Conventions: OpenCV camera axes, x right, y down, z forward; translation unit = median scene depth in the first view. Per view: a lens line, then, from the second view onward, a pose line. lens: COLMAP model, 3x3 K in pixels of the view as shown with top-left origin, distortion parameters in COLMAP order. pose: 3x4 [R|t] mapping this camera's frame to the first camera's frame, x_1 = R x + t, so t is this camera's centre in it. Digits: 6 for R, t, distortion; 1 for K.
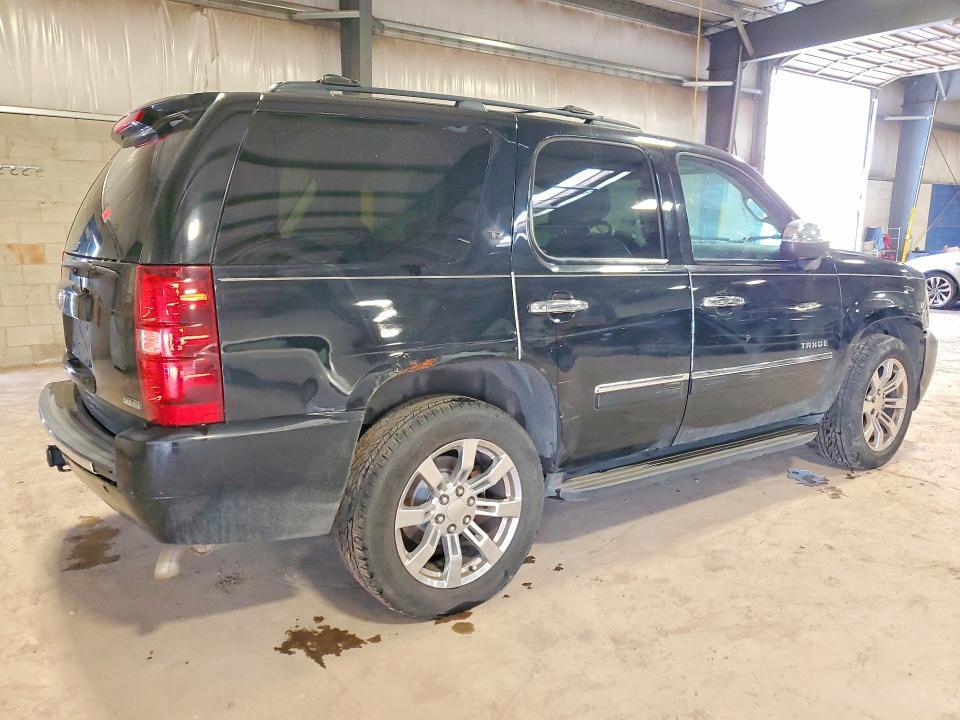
lens RADIAL K [[731.6, 0, 480.0], [0, 731.6, 360.0], [0, 0, 1]] dist [0.001601, -0.000018]
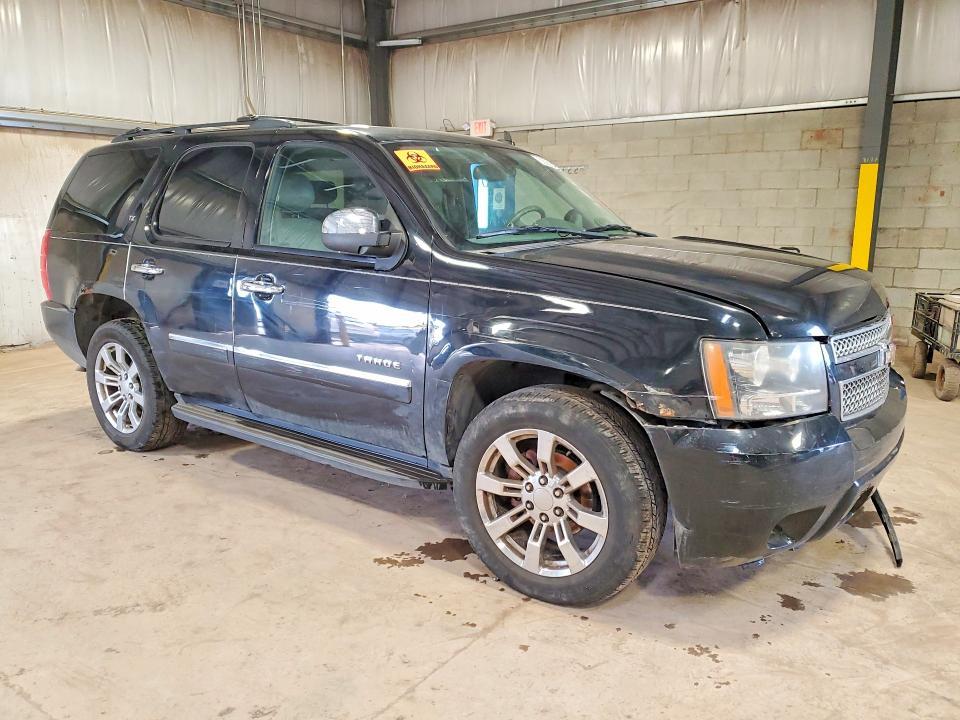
lens RADIAL K [[743.0, 0, 480.0], [0, 743.0, 360.0], [0, 0, 1]] dist [0.006348, 0.006126]
pose [[0.314933, 0.181290, -0.931639, 1.198806], [-0.163488, 0.977278, 0.134906, -0.143369], [0.934927, 0.109825, 0.337416, 0.795823]]
